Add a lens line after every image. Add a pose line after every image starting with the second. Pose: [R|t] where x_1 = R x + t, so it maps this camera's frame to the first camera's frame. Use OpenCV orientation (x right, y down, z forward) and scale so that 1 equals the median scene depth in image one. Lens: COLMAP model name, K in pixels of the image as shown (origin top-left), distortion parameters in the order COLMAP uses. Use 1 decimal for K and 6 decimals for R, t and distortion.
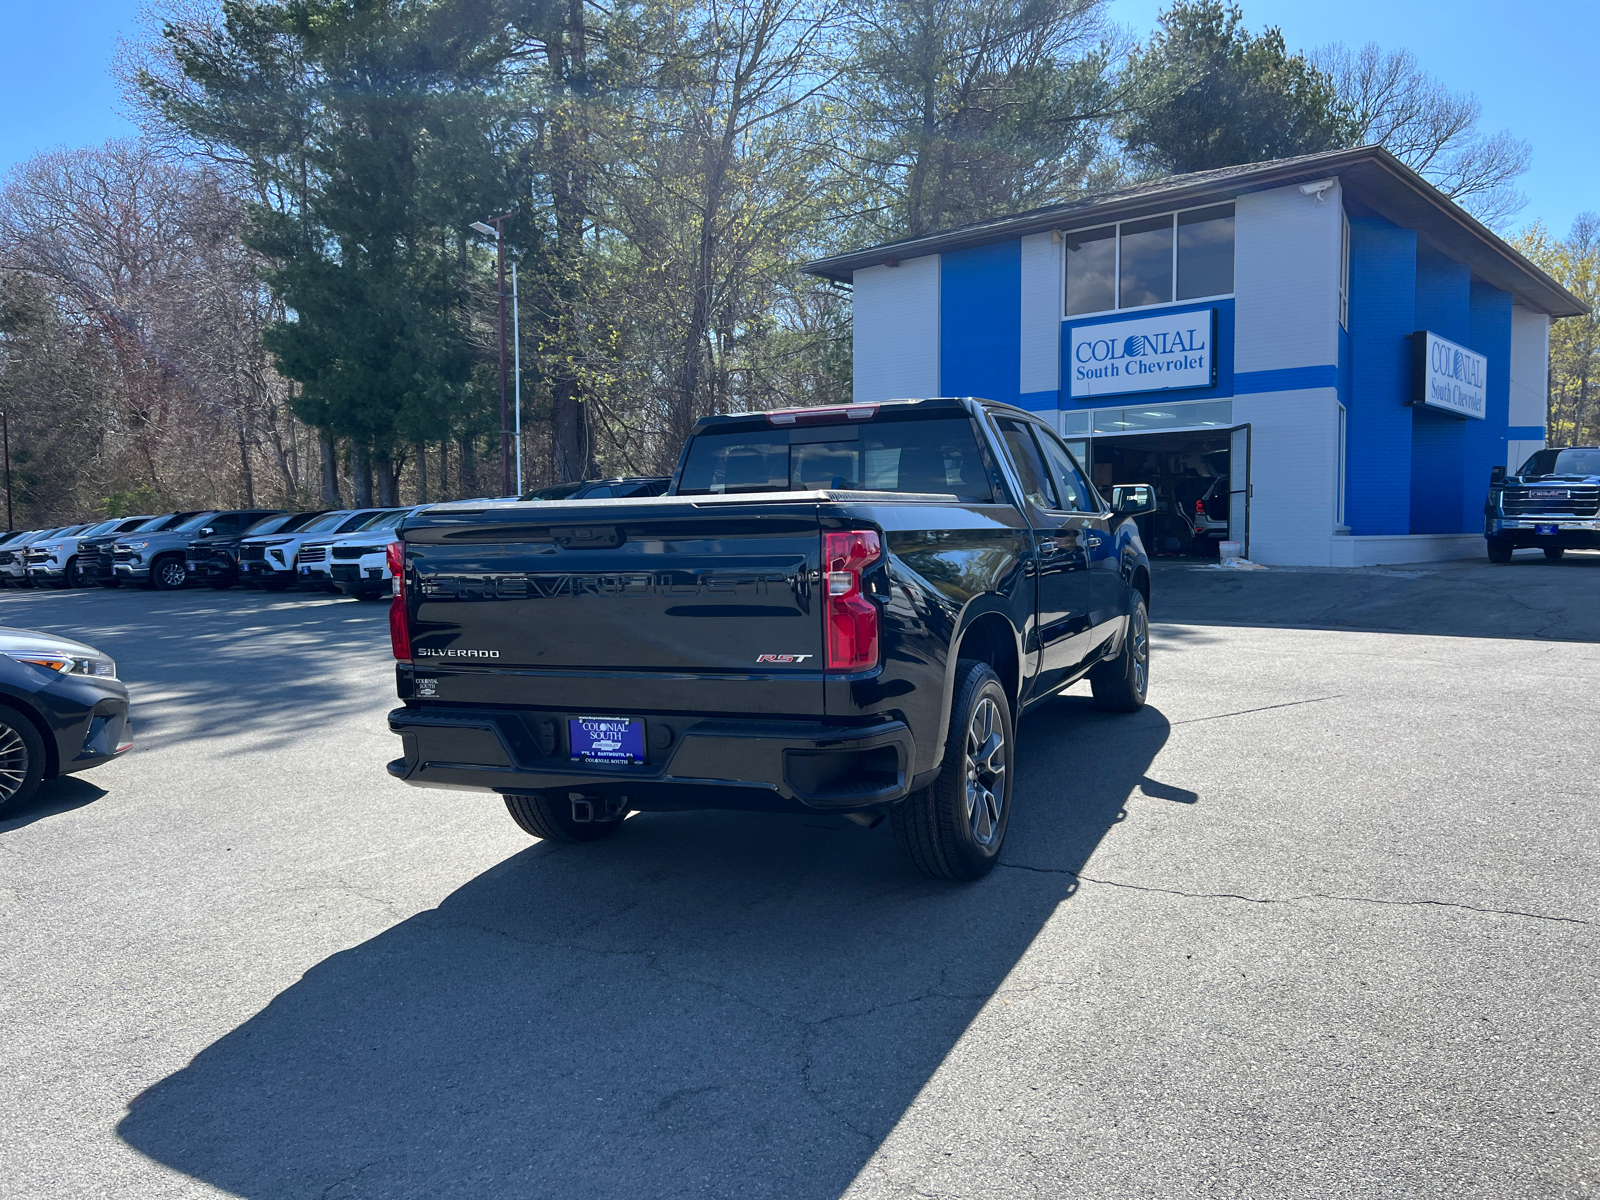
lens RADIAL K [[1190.0, 0, 816.6], [0, 1190.0, 597.2], [0, 0, 1]] dist [0.060456, -0.079815]
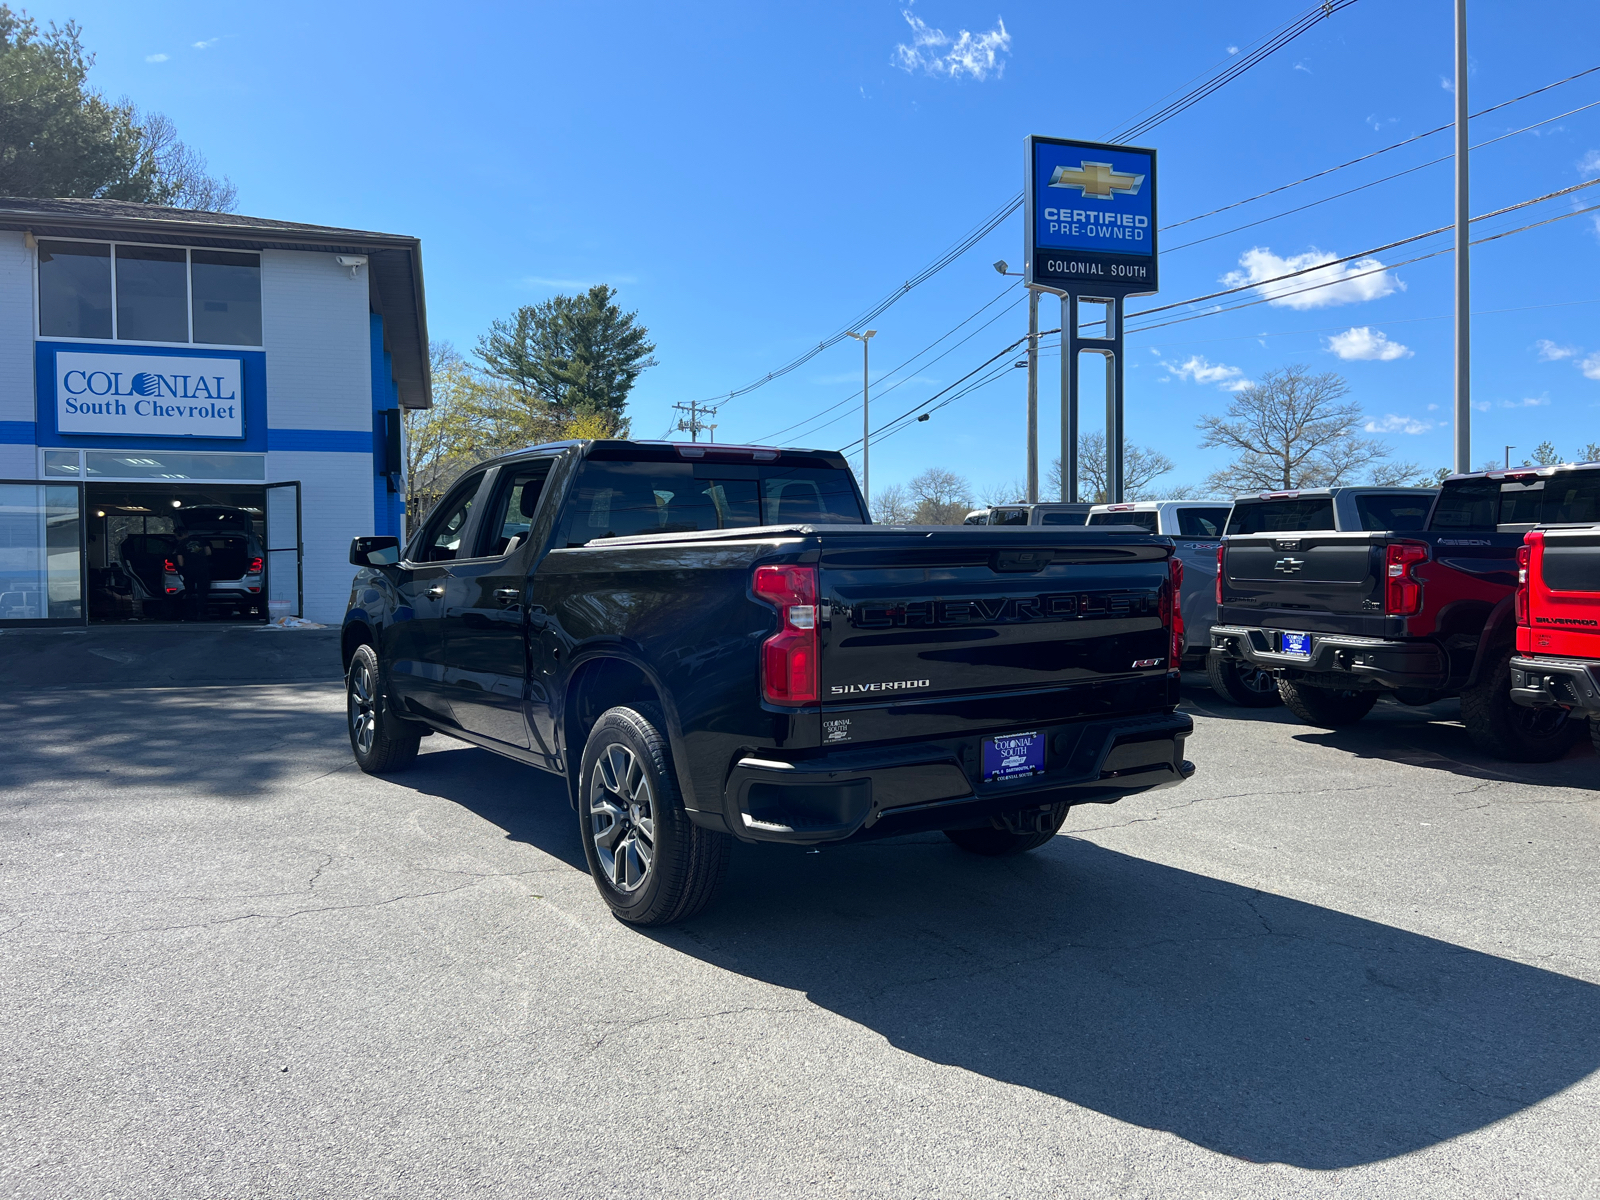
lens RADIAL K [[1192.1, 0, 787.8], [0, 1192.1, 605.1], [0, 0, 1]] dist [0.051694, -0.059983]
pose [[0.548115, -0.010325, 0.836339, -0.237504], [0.052390, 0.998384, -0.022010, 0.000143], [-0.834761, 0.055879, 0.547770, 0.120281]]
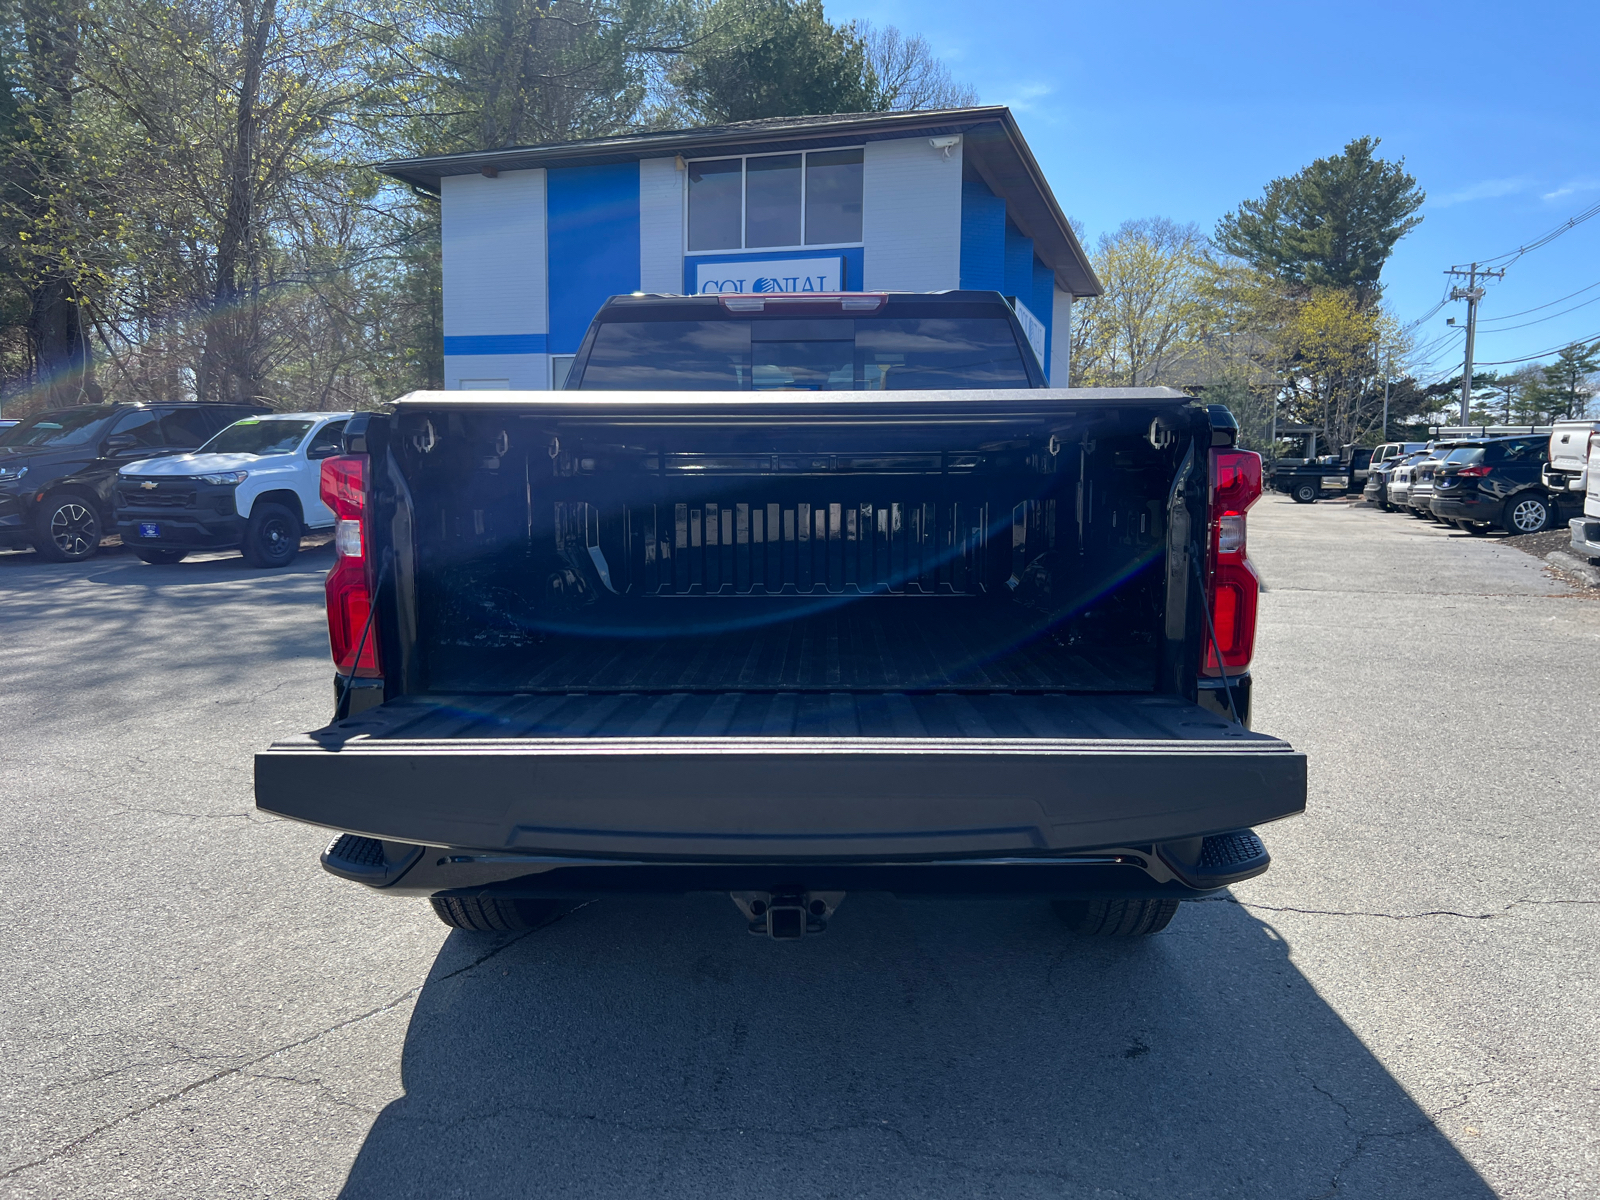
lens RADIAL K [[1192.1, 0, 787.8], [0, 1192.1, 605.1], [0, 0, 1]] dist [0.051694, -0.059983]
pose [[0.928792, -0.019376, 0.370095, -0.082476], [0.001801, 0.998856, 0.047776, -0.000613], [-0.370598, -0.043708, 0.927765, 0.089720]]
